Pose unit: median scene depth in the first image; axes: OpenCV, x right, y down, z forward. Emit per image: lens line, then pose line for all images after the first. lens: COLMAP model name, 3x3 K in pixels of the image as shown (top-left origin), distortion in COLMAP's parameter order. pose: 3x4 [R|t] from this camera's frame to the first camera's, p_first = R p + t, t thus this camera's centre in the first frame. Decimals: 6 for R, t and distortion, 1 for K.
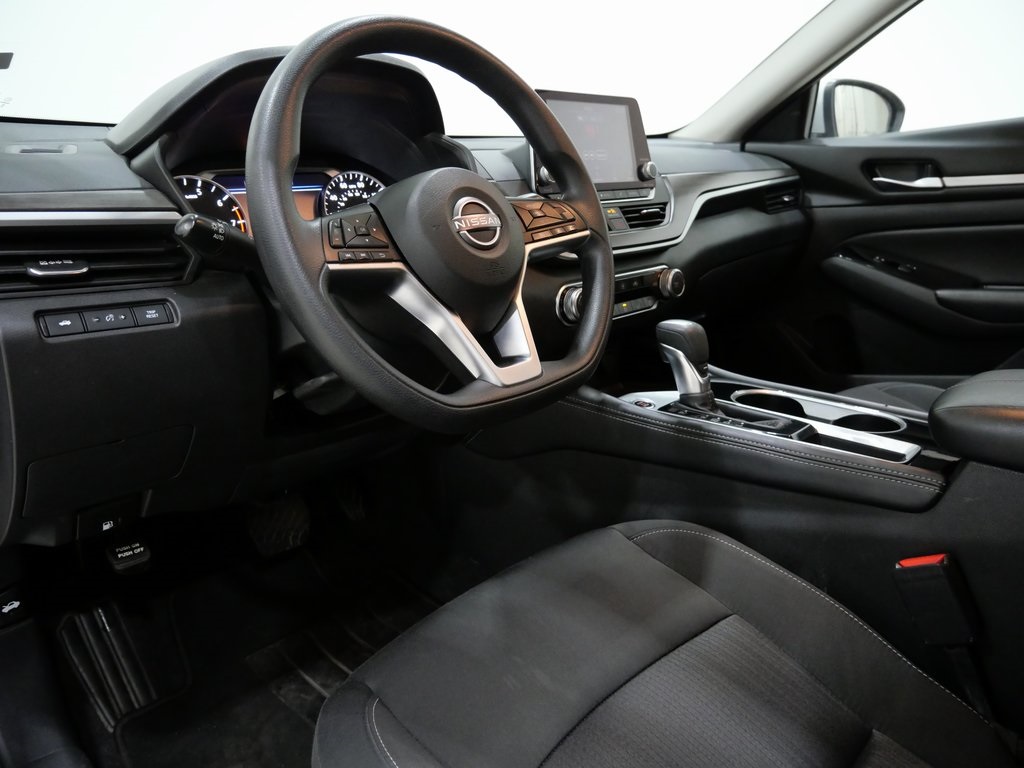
lens RADIAL K [[730.5, 0, 512.0], [0, 730.5, 384.0], [0, 0, 1]] dist [-0.043600, 0.006394]
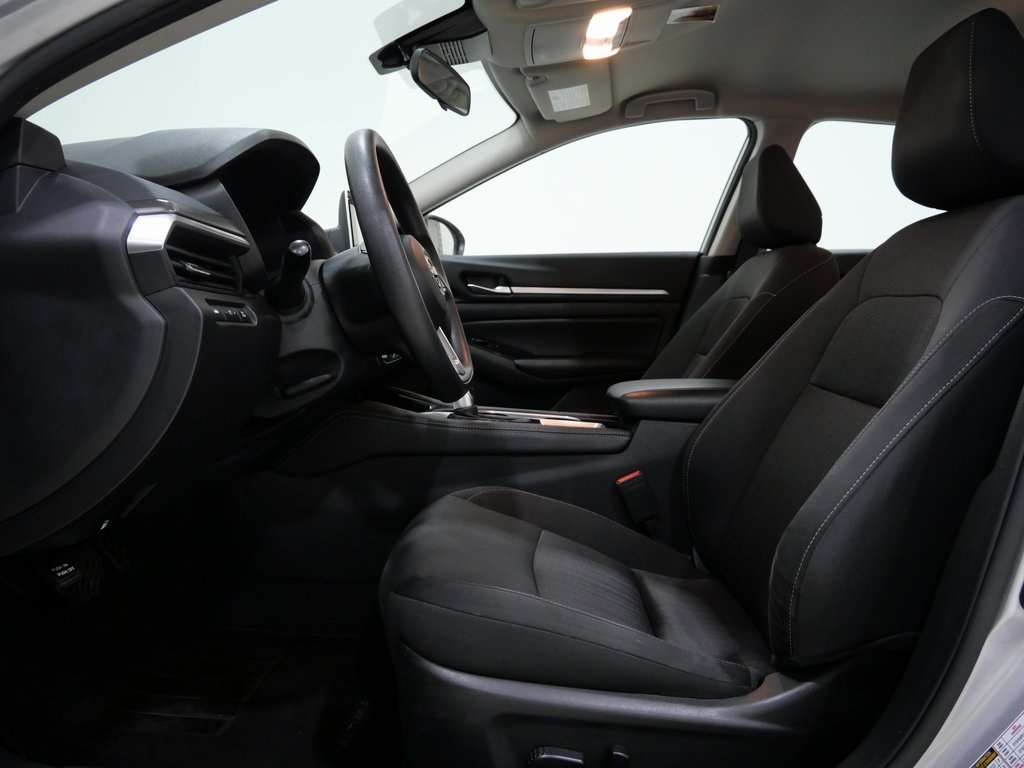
lens RADIAL K [[730.5, 0, 512.0], [0, 730.5, 384.0], [0, 0, 1]] dist [-0.043600, 0.006394]
pose [[0.734872, -0.000317, 0.678206, -0.514766], [0.109700, 0.986887, -0.118405, 0.113803], [-0.669275, 0.161412, 0.725270, -0.105090]]
